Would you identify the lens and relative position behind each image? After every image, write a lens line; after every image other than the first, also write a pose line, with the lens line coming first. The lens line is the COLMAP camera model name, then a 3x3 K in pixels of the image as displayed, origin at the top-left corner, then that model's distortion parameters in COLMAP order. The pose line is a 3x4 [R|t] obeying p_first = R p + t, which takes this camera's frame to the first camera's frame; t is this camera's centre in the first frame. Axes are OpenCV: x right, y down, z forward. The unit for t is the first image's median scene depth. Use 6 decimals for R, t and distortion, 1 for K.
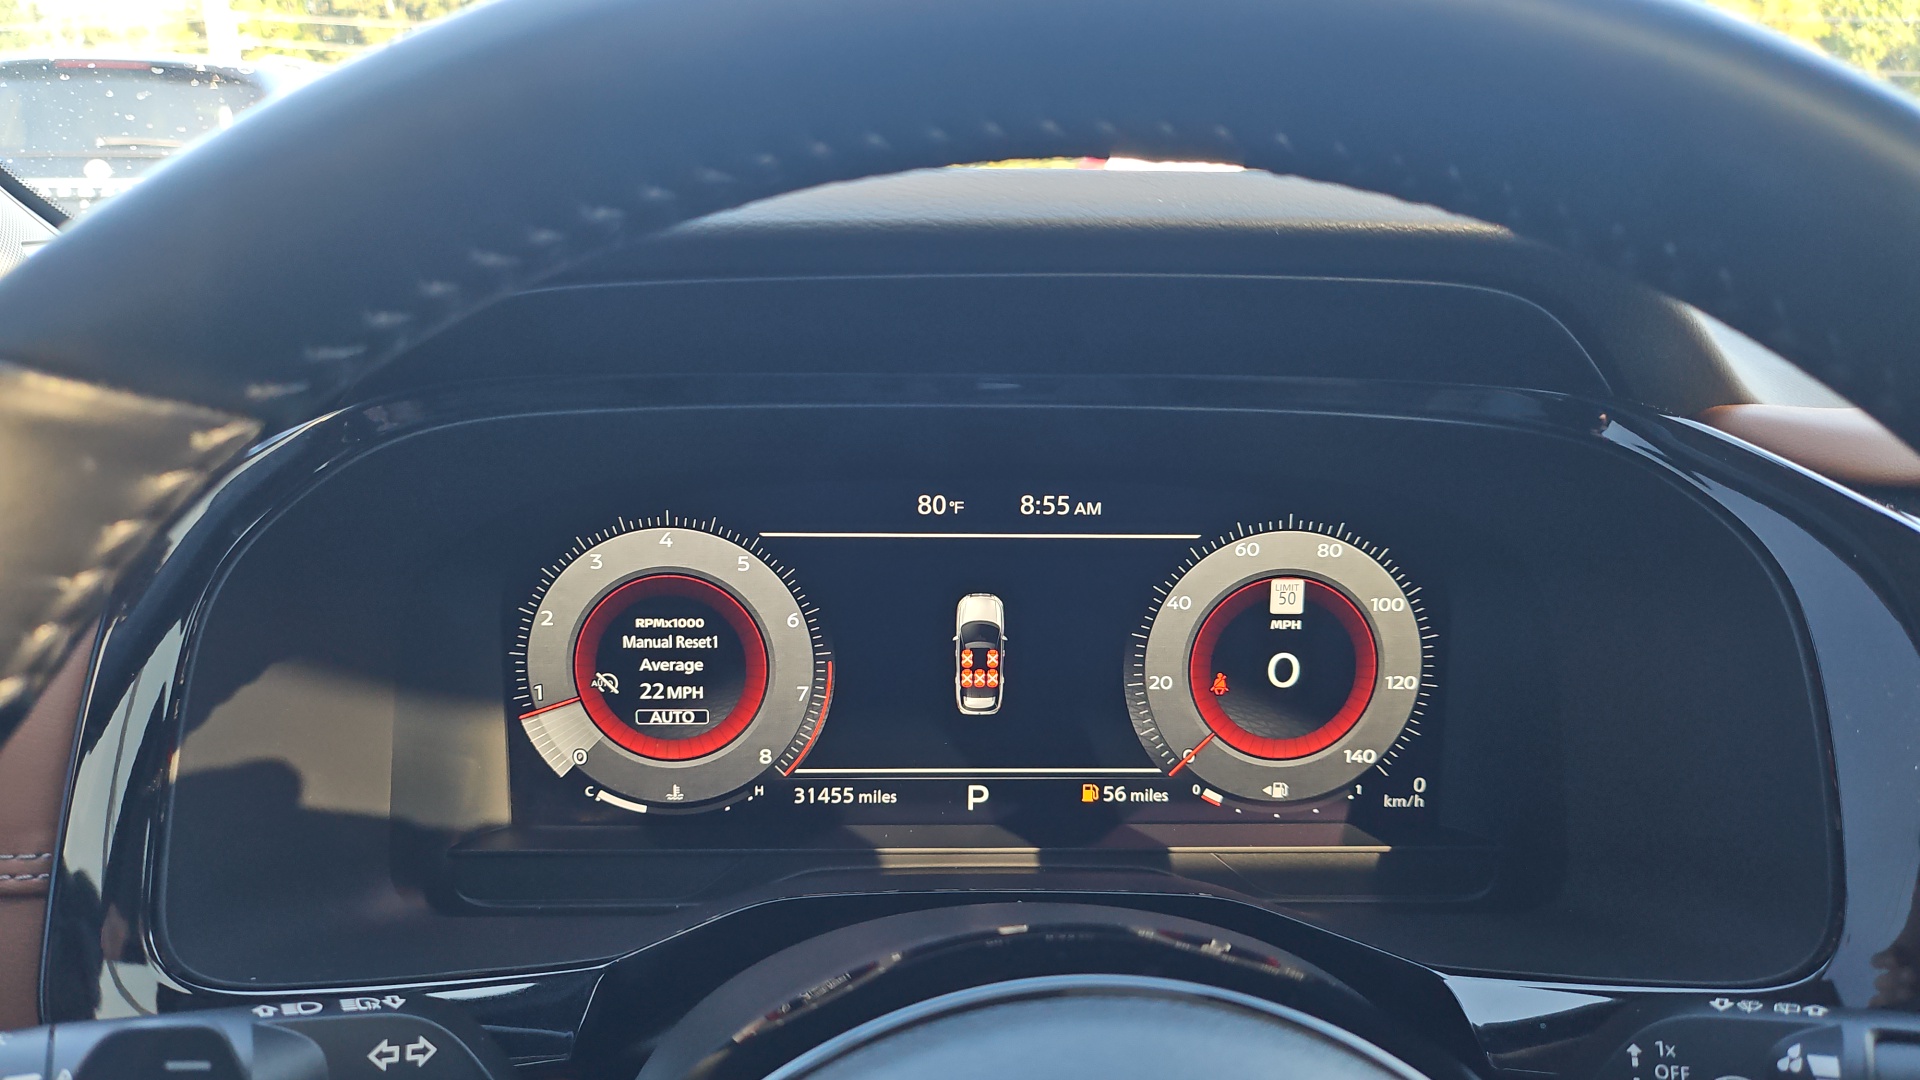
lens RADIAL K [[1348.2, 0, 1040.9], [0, 1348.2, 569.7], [0, 0, 1]] dist [0.040089, -0.049570]
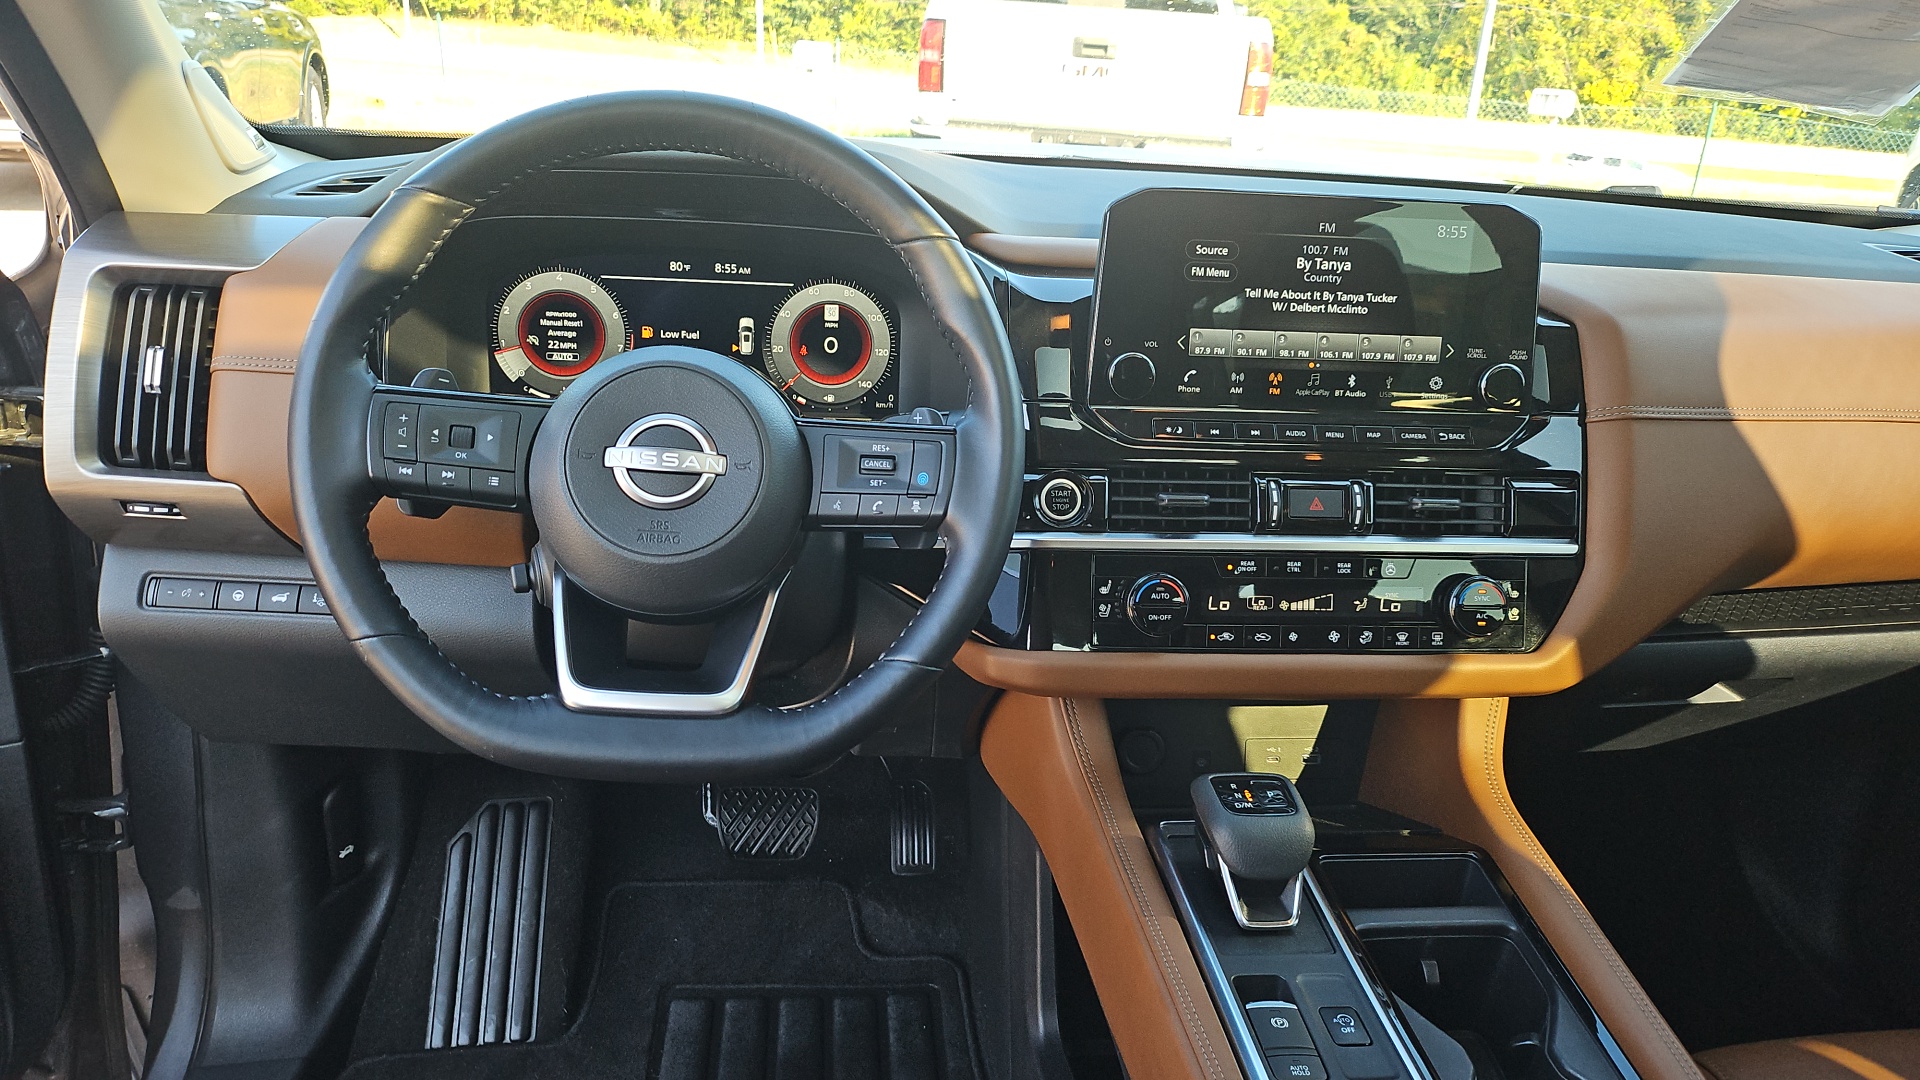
lens RADIAL K [[1348.2, 0, 1035.6], [0, 1348.2, 572.6], [0, 0, 1]] dist [0.040089, -0.049570]
pose [[0.995775, 0.016986, 0.090238, 0.330167], [-0.026075, 0.994594, 0.100515, 0.223553], [-0.088043, -0.102443, 0.990835, -1.405960]]
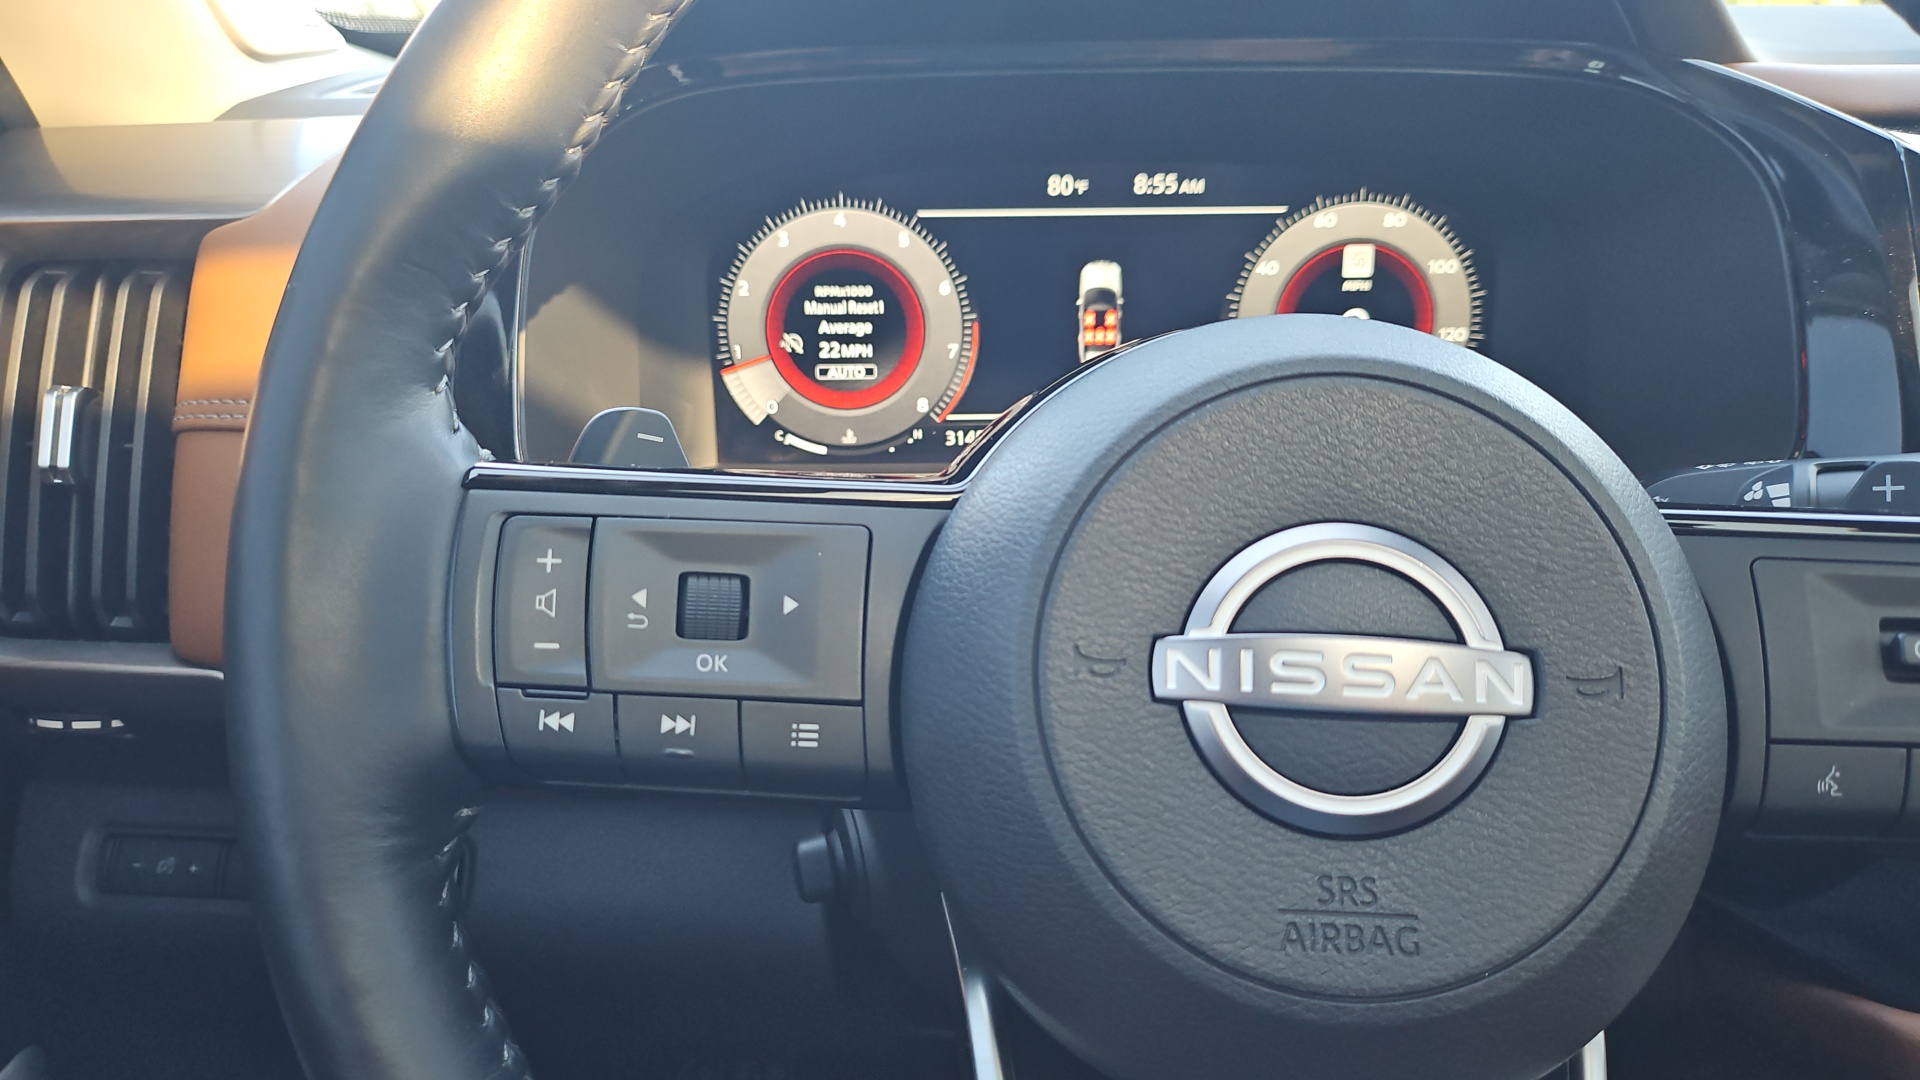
lens RADIAL K [[1348.2, 0, 1021.1], [0, 1348.2, 564.0], [0, 0, 1]] dist [0.040089, -0.049570]
pose [[0.999577, -0.008871, -0.027697, -0.084186], [0.011330, 0.995886, 0.089903, 0.174802], [0.026786, -0.090178, 0.995565, -0.220954]]
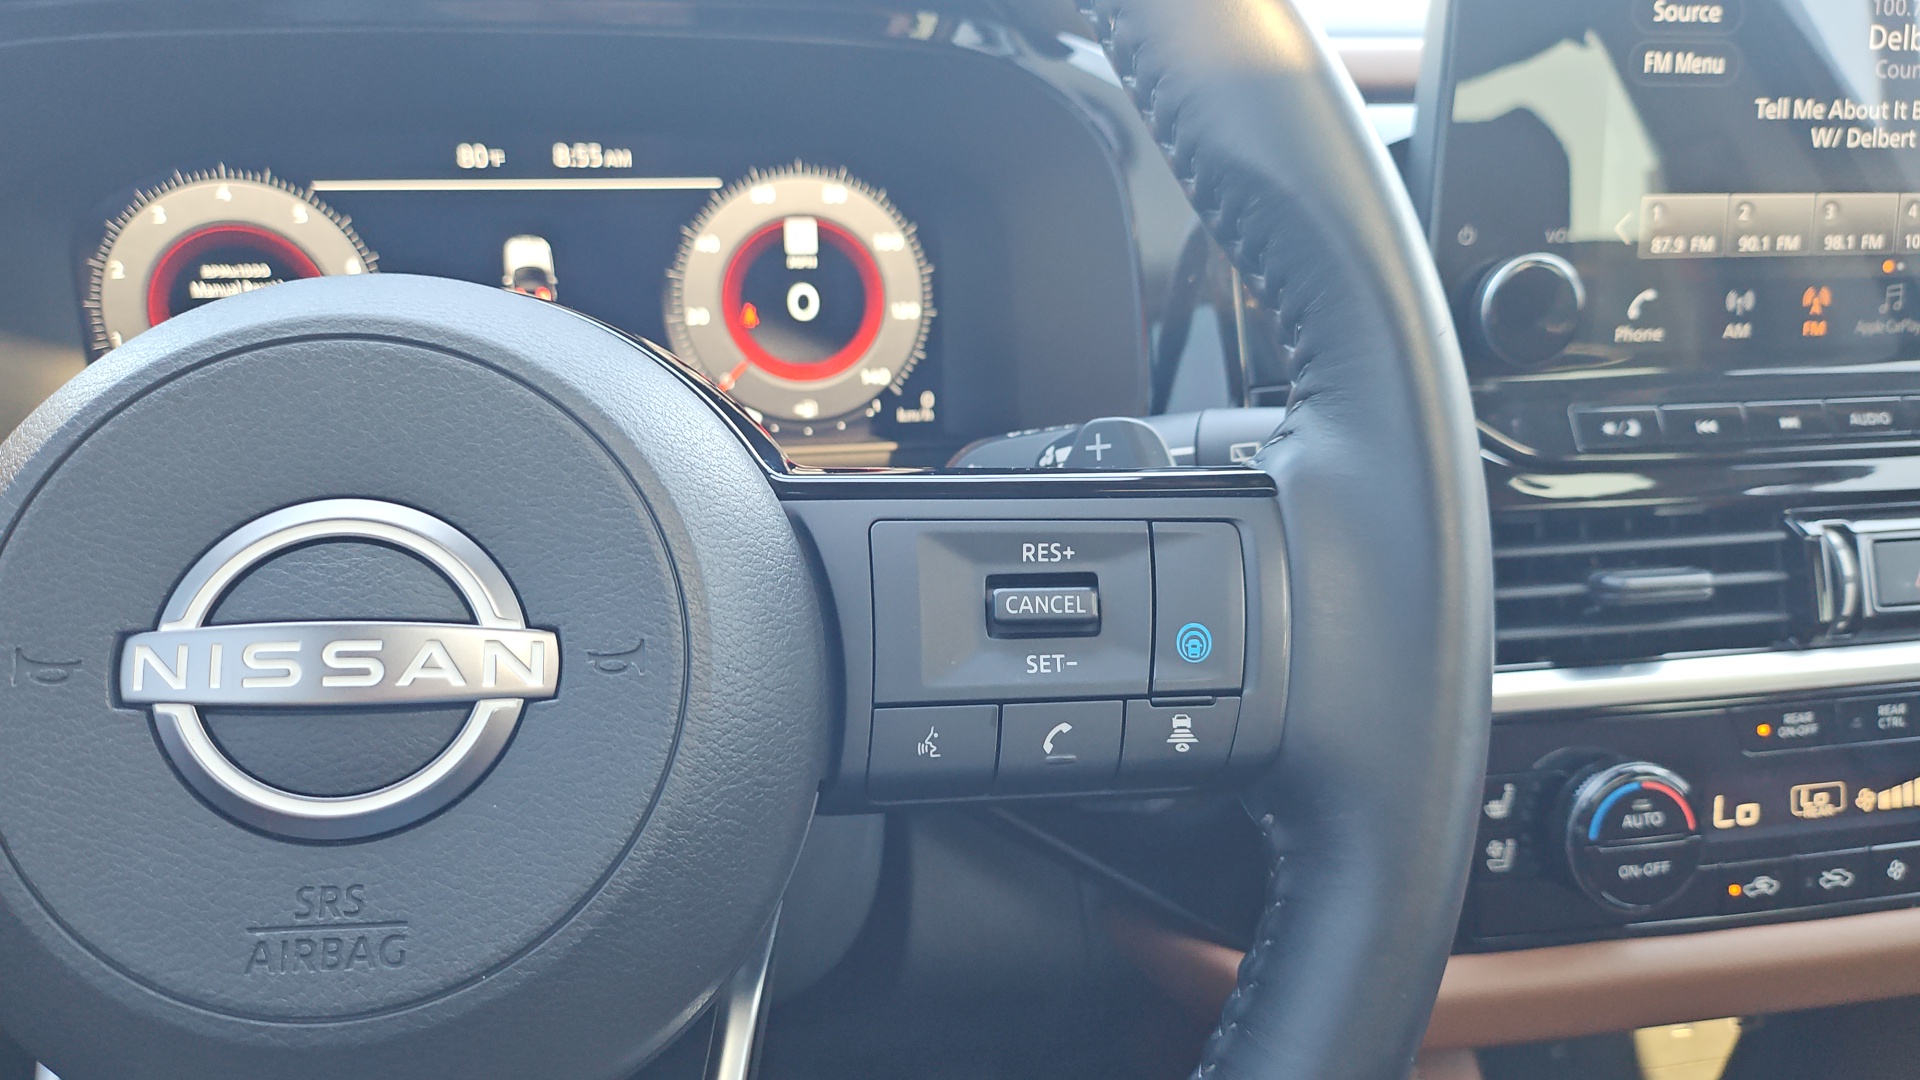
lens RADIAL K [[1348.2, 0, 1019.1], [0, 1348.2, 564.5], [0, 0, 1]] dist [0.040089, -0.049570]
pose [[0.989944, -0.052655, 0.131294, 0.199322], [0.039927, 0.994409, 0.097760, 0.193614], [-0.135707, -0.091534, 0.986512, -0.203046]]
